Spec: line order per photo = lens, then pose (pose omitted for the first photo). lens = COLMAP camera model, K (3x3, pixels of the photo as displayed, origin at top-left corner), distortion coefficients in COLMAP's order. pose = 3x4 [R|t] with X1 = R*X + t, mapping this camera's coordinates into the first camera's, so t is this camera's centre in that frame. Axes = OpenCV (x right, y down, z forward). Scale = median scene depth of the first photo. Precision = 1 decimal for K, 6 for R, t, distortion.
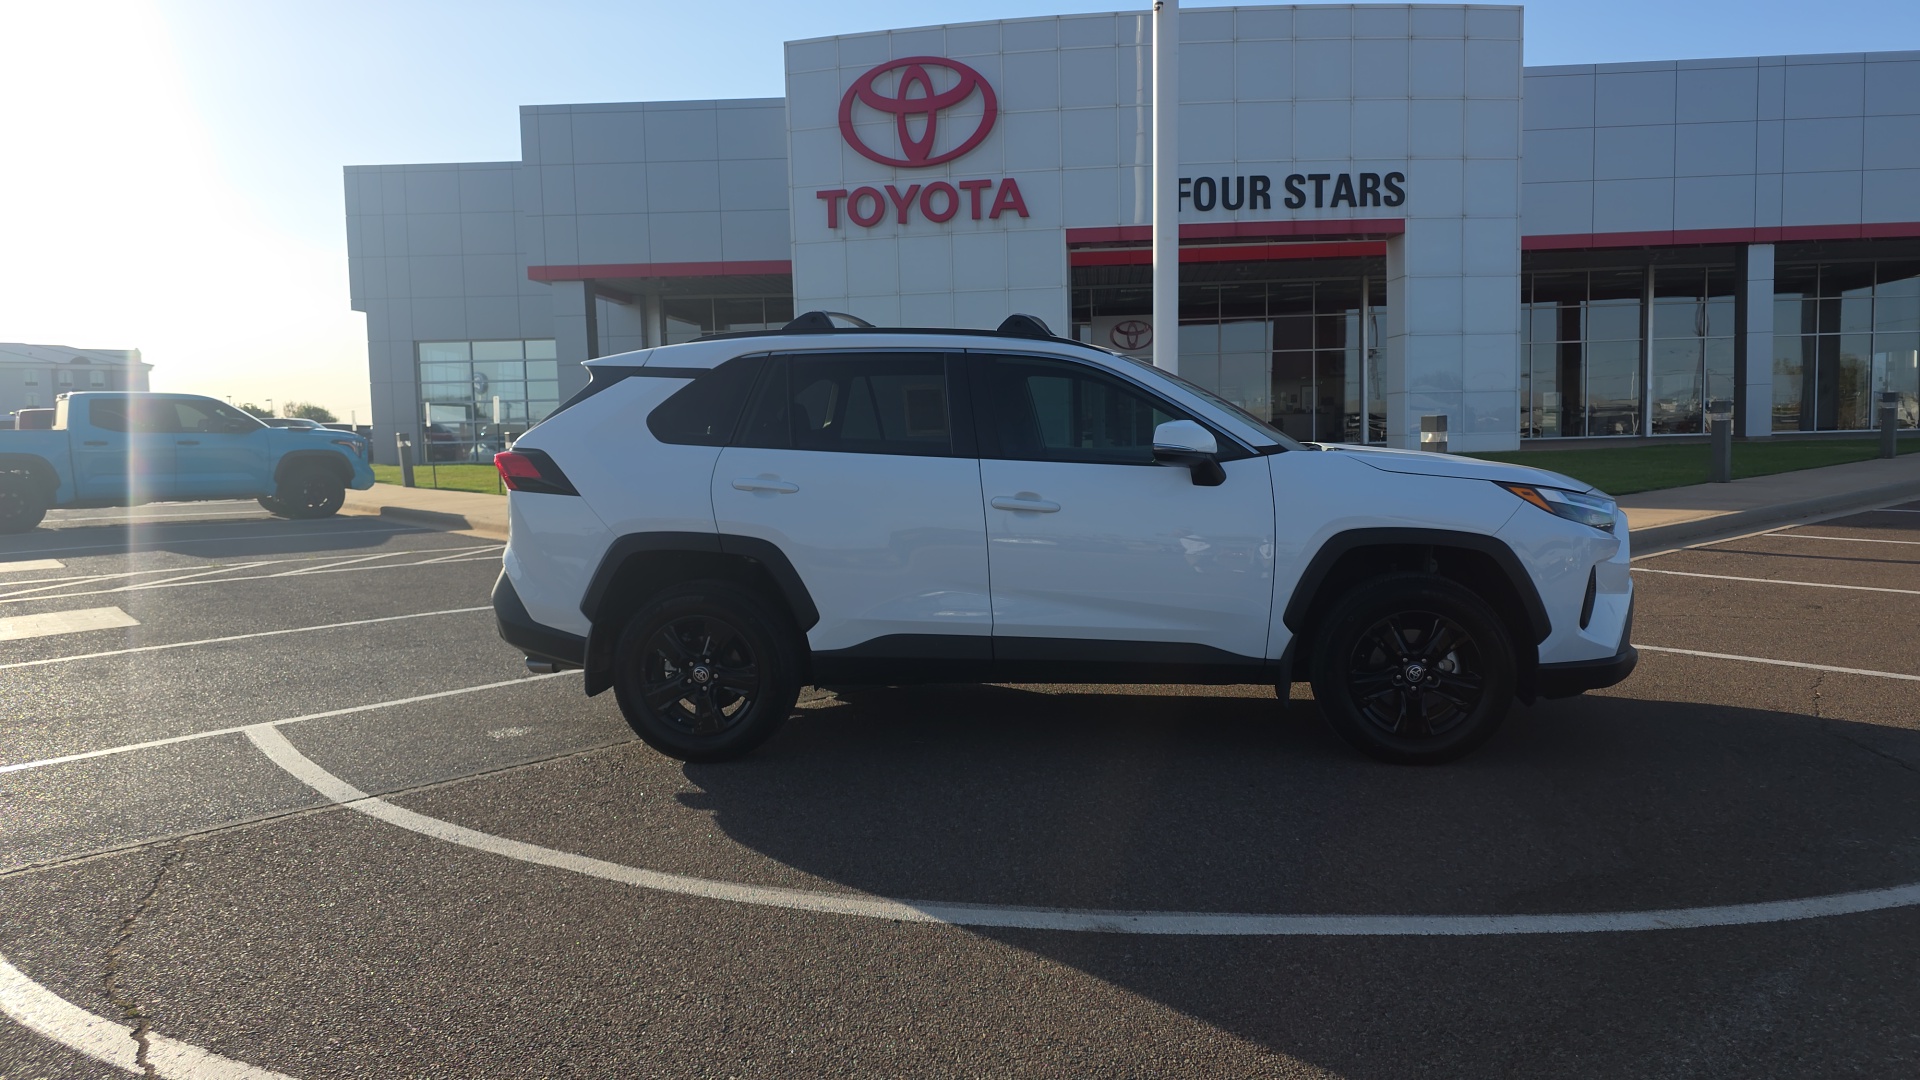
lens RADIAL K [[1281.5, 0, 977.7], [0, 1281.5, 526.0], [0, 0, 1]] dist [0.065202, -0.065501]
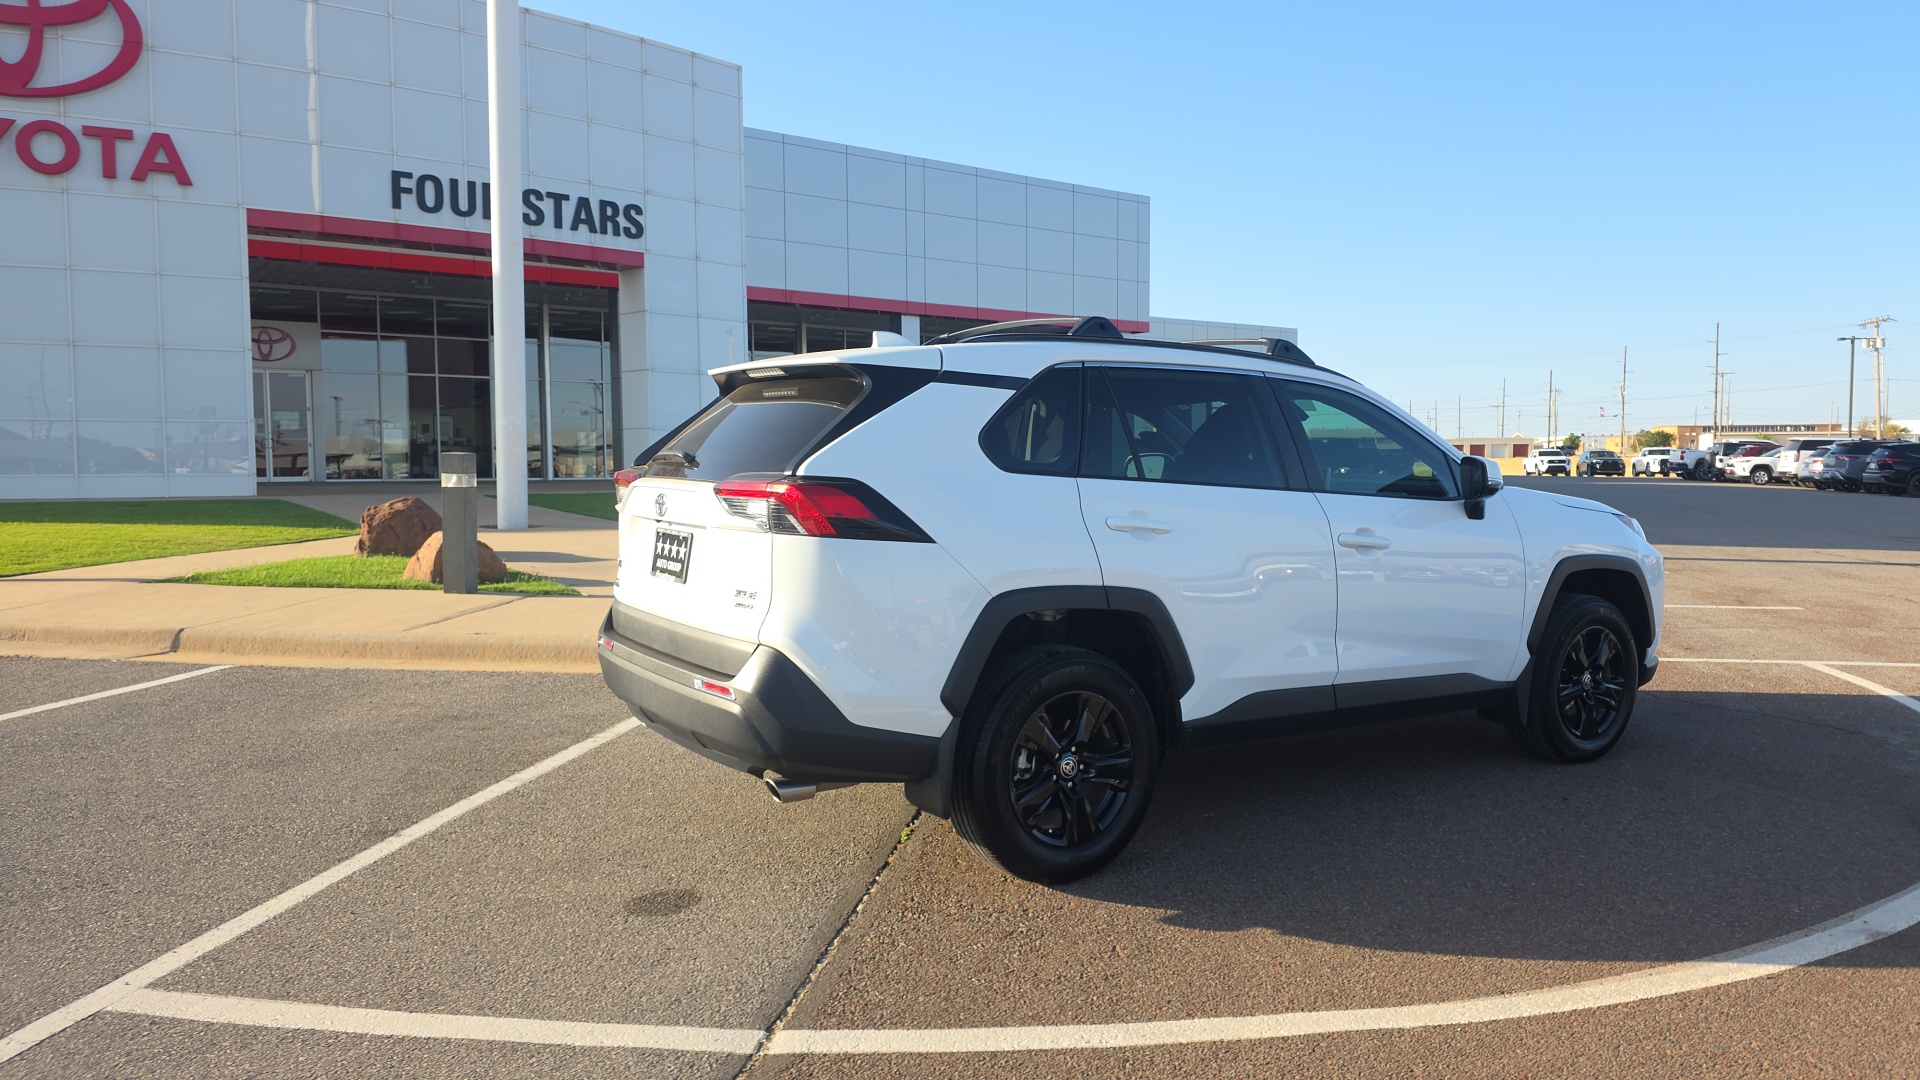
lens RADIAL K [[1295.6, 0, 1025.6], [0, 1295.6, 538.9], [0, 0, 1]] dist [0.059223, -0.061626]
pose [[0.752939, -0.016697, 0.657878, -0.110905], [0.028780, 0.999557, -0.007569, -0.002720], [-0.657460, 0.024632, 0.753086, 0.061370]]
